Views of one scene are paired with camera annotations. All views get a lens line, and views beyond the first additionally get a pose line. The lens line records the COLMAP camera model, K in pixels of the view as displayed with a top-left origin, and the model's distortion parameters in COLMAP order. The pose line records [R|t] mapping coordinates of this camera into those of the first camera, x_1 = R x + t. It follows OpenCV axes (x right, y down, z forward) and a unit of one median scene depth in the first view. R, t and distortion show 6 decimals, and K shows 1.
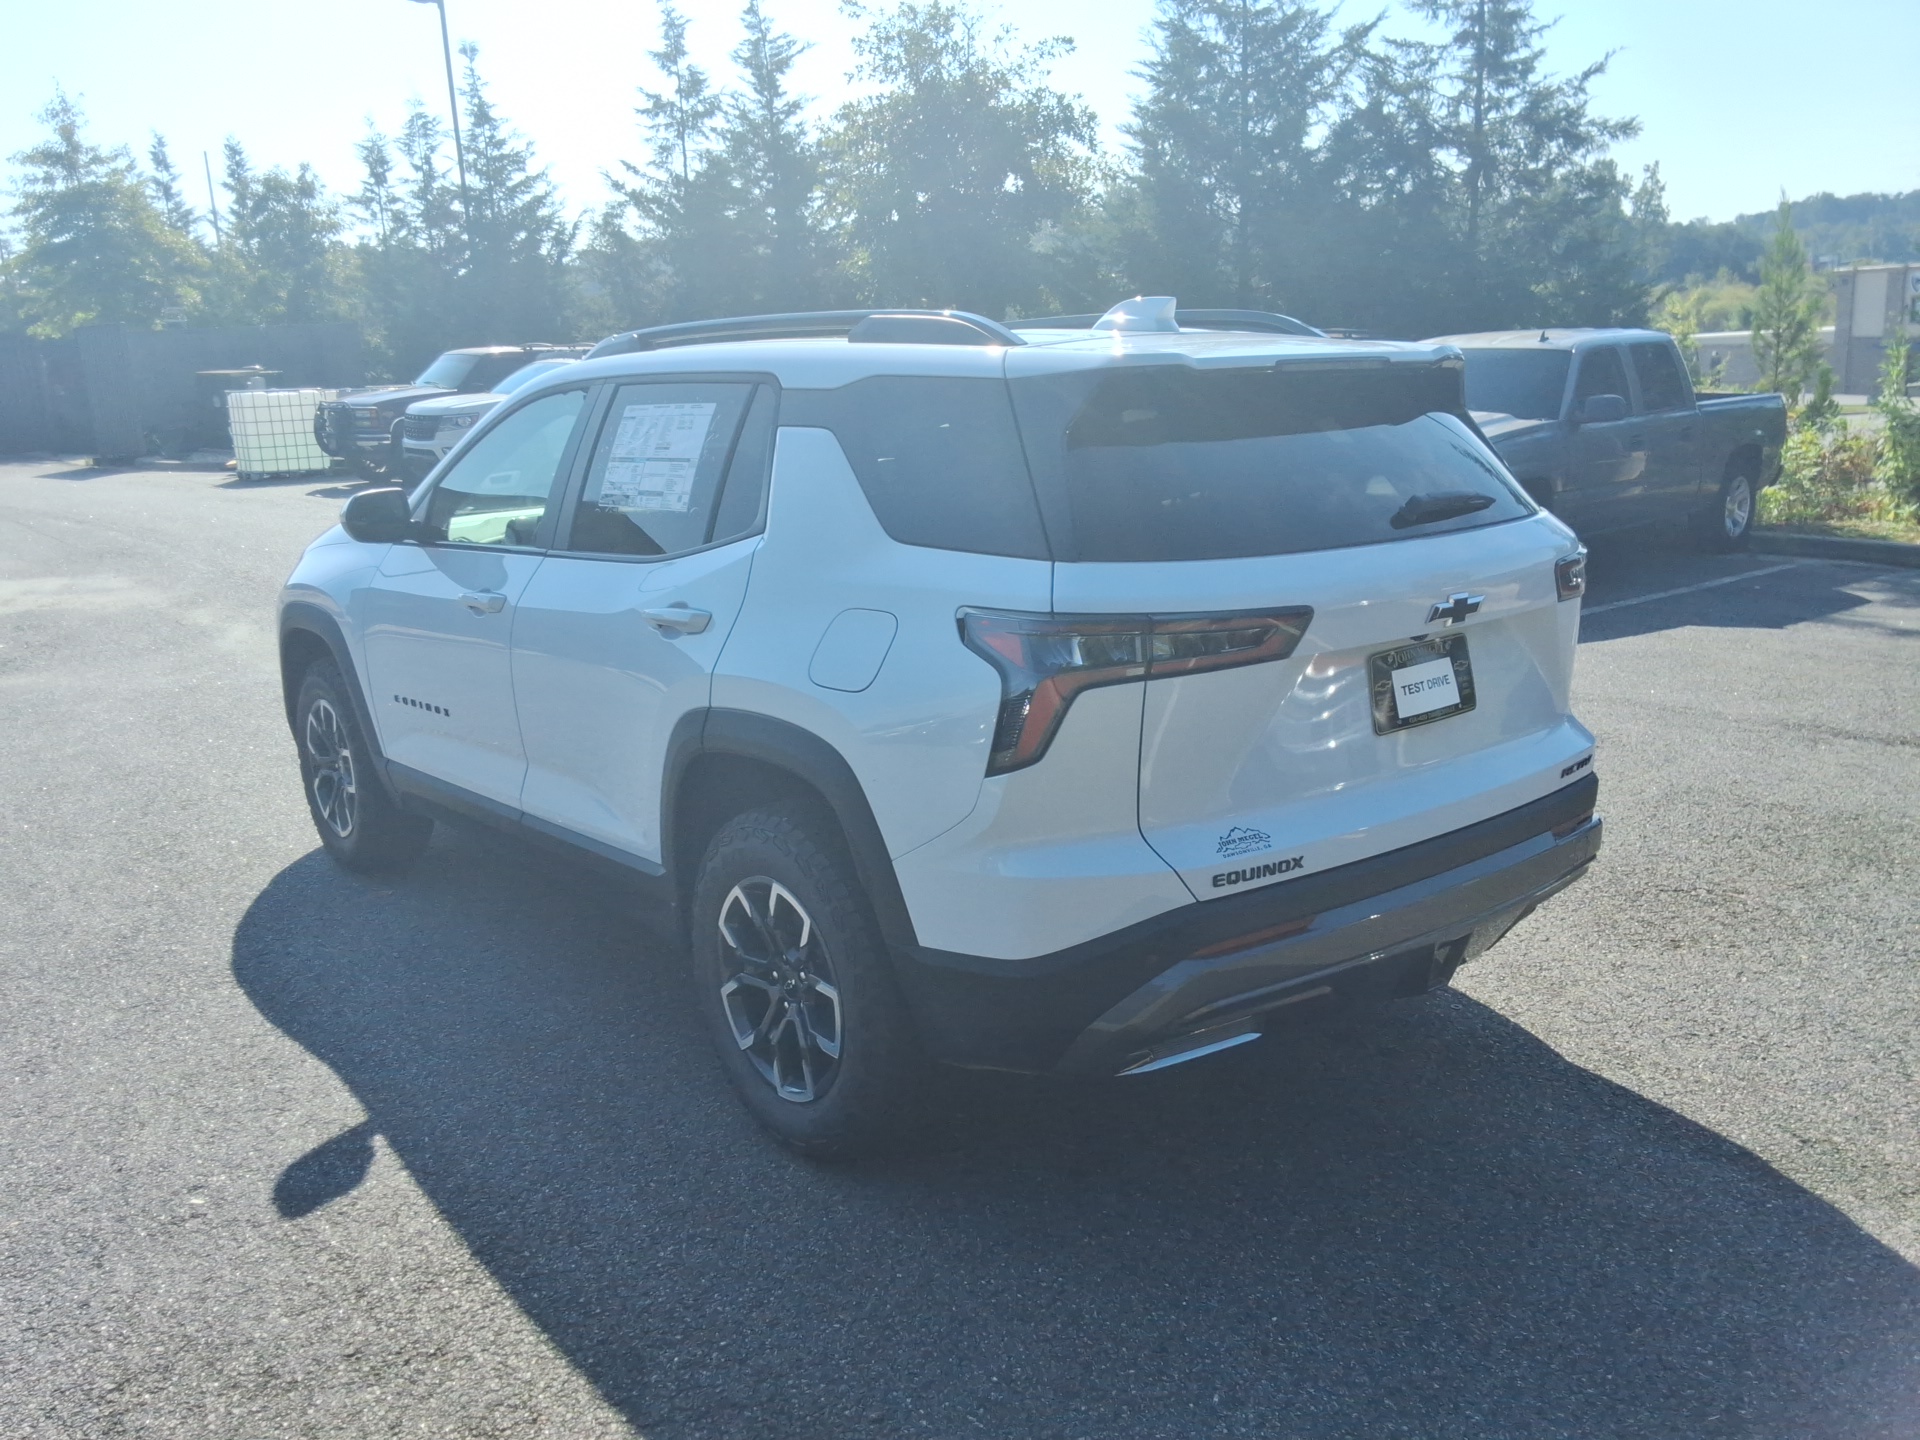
lens RADIAL K [[1544.6, 0, 967.4], [0, 1544.6, 730.5], [0, 0, 1]] dist [0.126636, -0.200830]
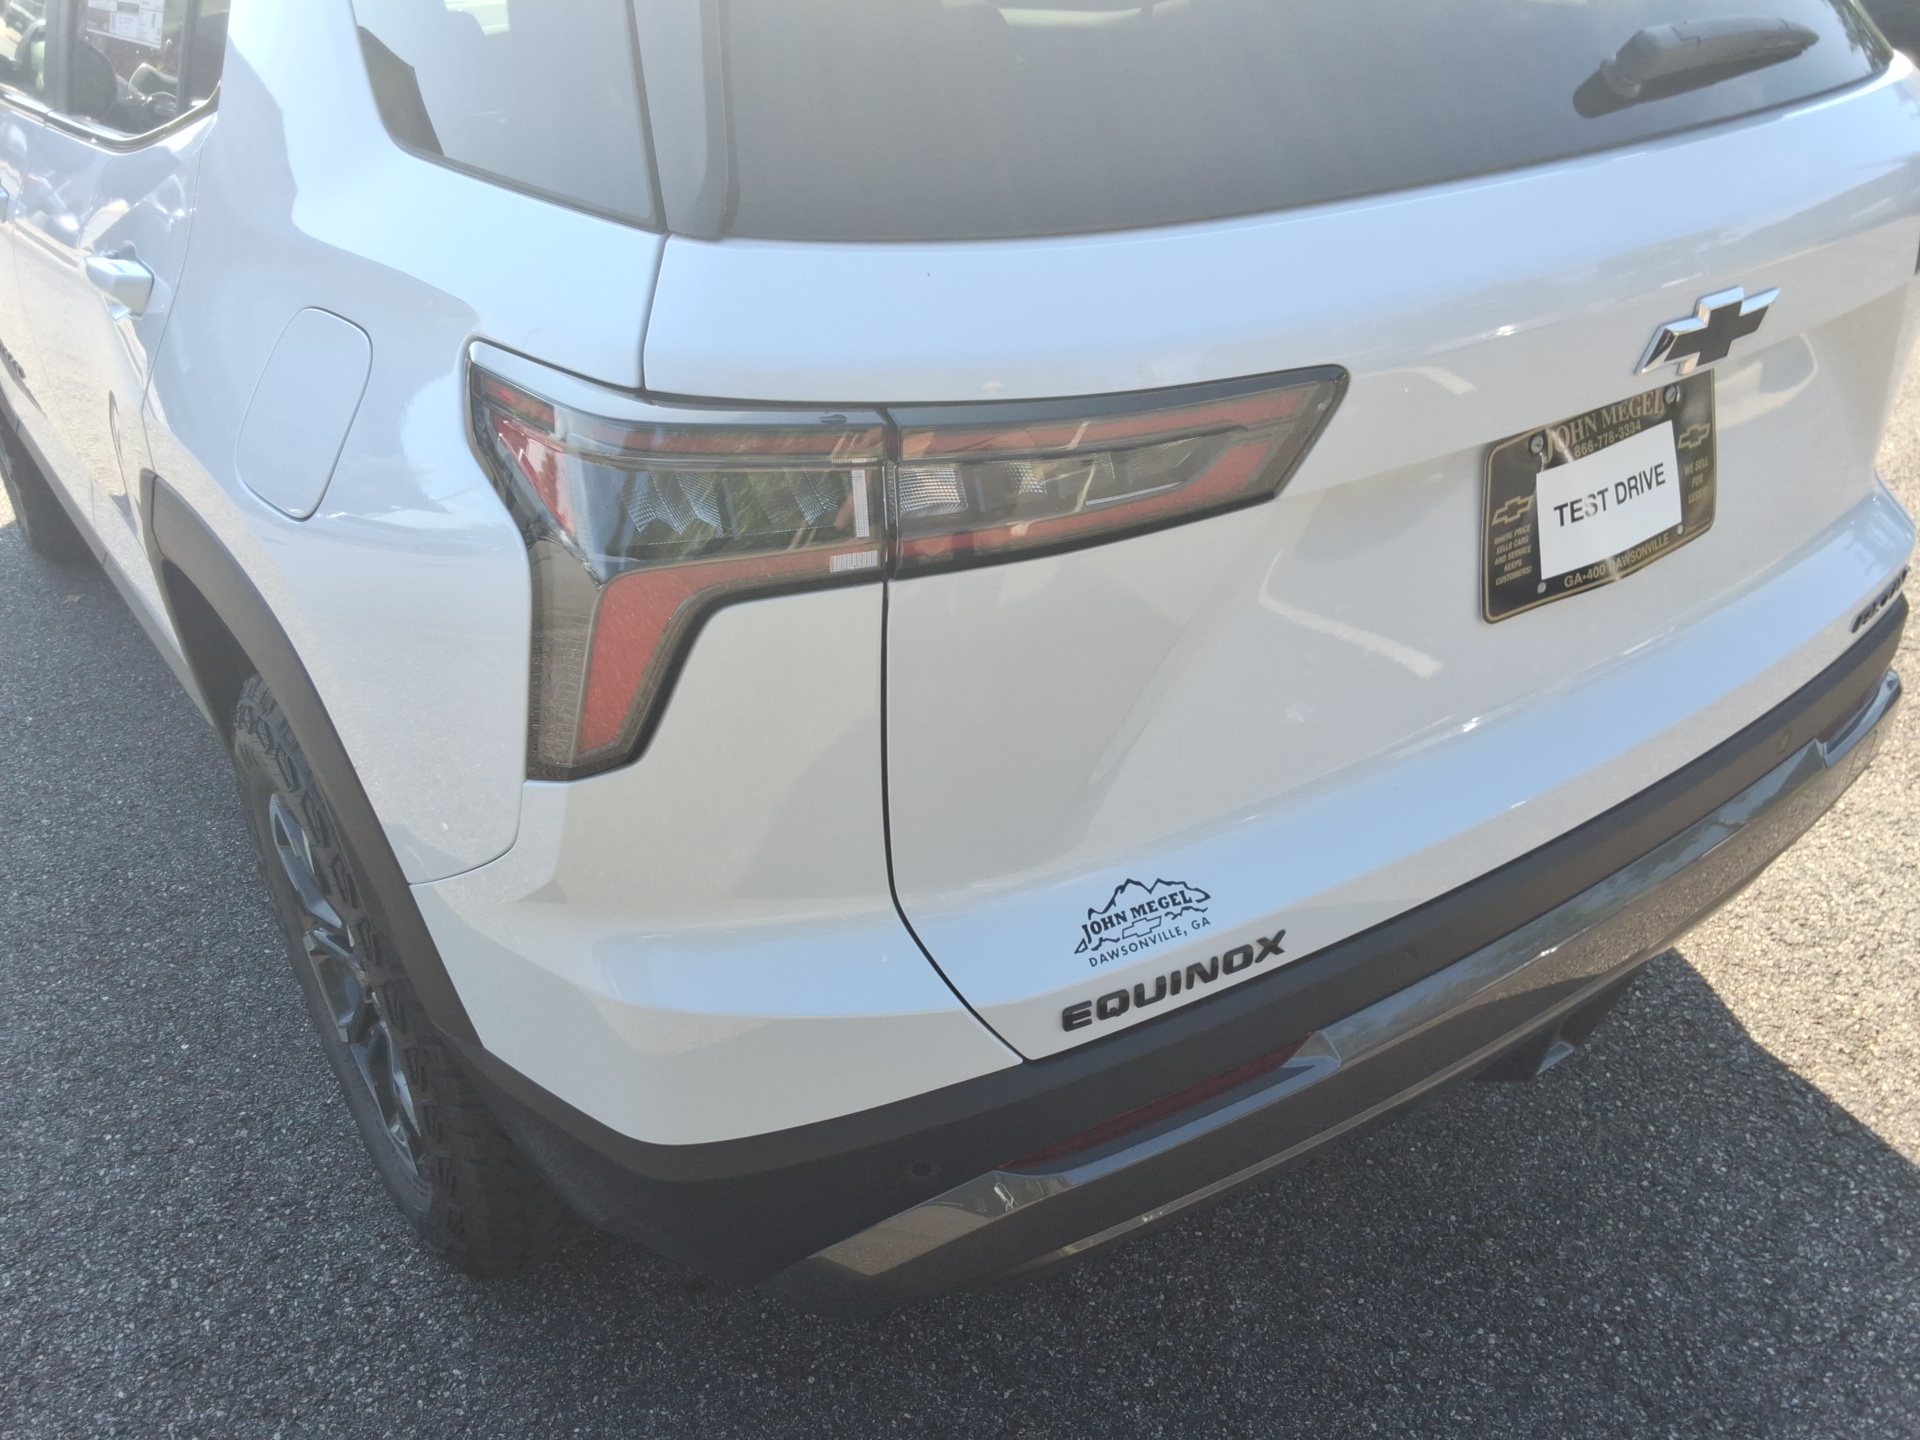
lens RADIAL K [[1544.6, 0, 967.4], [0, 1544.6, 730.5], [0, 0, 1]] dist [0.126636, -0.200830]
pose [[0.998233, 0.023126, -0.054745, 0.145527], [-0.005847, 0.954931, 0.296771, -0.102862], [0.059141, -0.295926, 0.953378, 0.576466]]
